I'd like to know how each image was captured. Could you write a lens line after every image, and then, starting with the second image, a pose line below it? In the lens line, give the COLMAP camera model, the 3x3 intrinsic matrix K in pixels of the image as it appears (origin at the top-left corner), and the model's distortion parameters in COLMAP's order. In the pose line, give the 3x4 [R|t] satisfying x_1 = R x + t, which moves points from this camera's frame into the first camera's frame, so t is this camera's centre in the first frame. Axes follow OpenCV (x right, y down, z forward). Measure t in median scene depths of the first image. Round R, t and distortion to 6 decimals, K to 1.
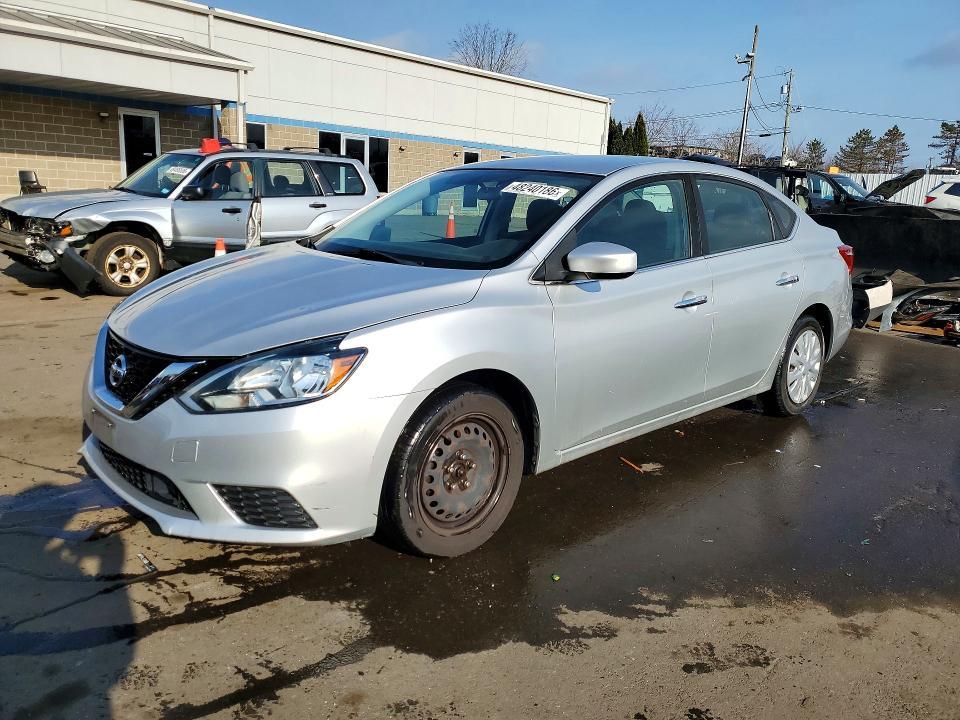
lens RADIAL K [[783.8, 0, 480.0], [0, 783.8, 360.0], [0, 0, 1]] dist [0.004692, -0.000158]
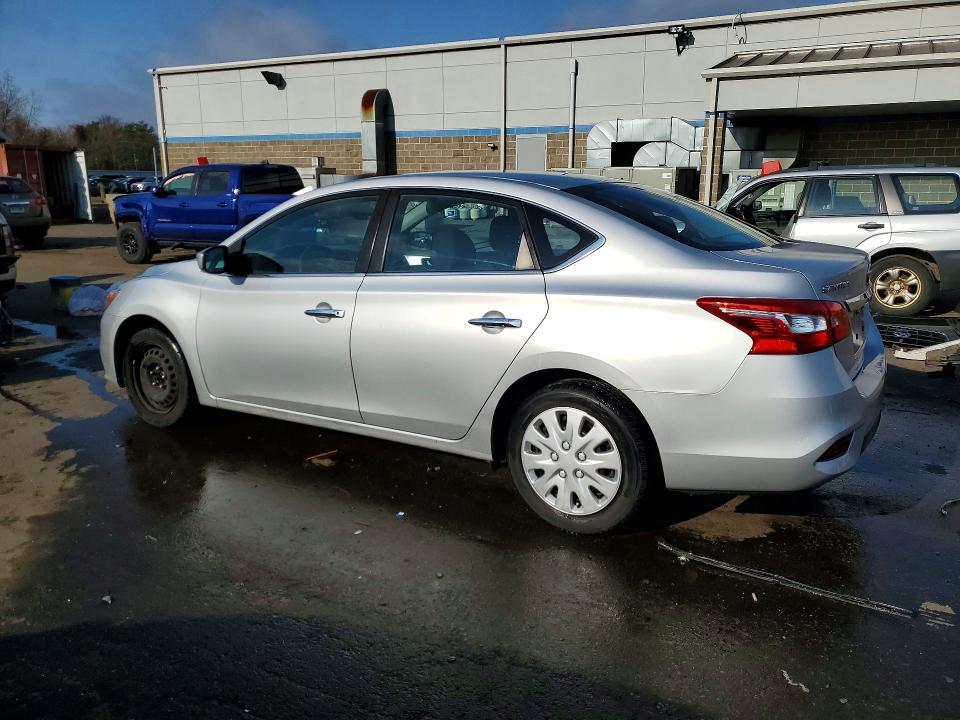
lens RADIAL K [[758.0, 0, 480.0], [0, 758.0, 360.0], [0, 0, 1]] dist [0.007544, -0.000665]
pose [[0.216751, 0.175649, -0.960295, 1.806305], [-0.197920, 0.971158, 0.132963, -0.264374], [0.955953, 0.161241, 0.245264, 1.348023]]
